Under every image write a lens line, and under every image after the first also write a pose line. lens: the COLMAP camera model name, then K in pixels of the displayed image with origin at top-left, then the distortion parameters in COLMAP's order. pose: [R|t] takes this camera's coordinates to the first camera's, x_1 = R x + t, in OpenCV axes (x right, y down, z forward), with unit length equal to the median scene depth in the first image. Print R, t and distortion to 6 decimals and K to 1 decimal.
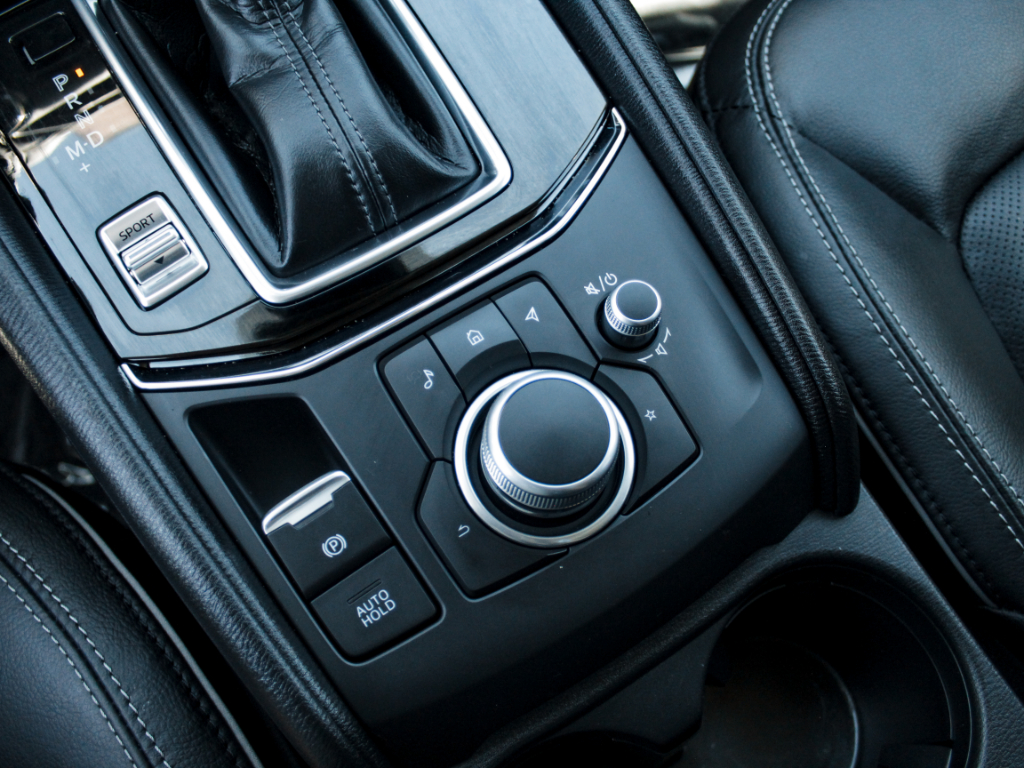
lens RADIAL K [[921.7, 0, 512.0], [0, 921.7, 384.0], [0, 0, 1]] dist [-0.171684, 0.132983]
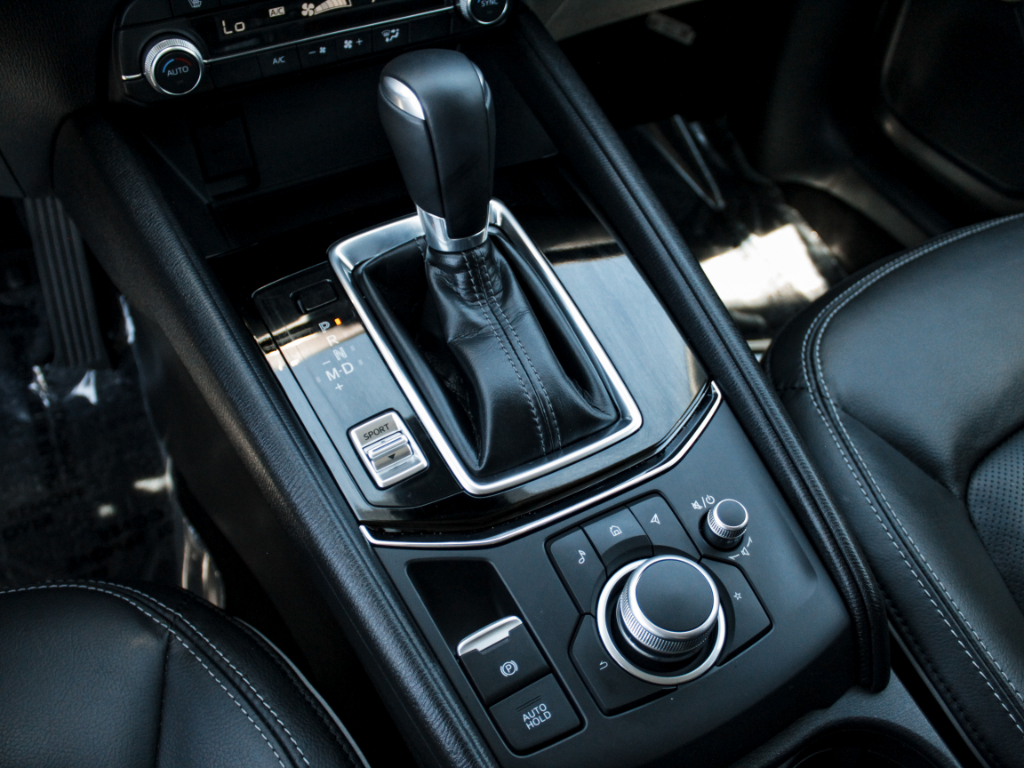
lens RADIAL K [[921.7, 0, 512.0], [0, 921.7, 384.0], [0, 0, 1]] dist [-0.171684, 0.132983]
pose [[0.996027, 0.080016, -0.039085, -0.150097], [-0.087896, 0.953824, -0.287217, 0.140944], [0.014298, 0.289512, 0.957068, -0.377879]]
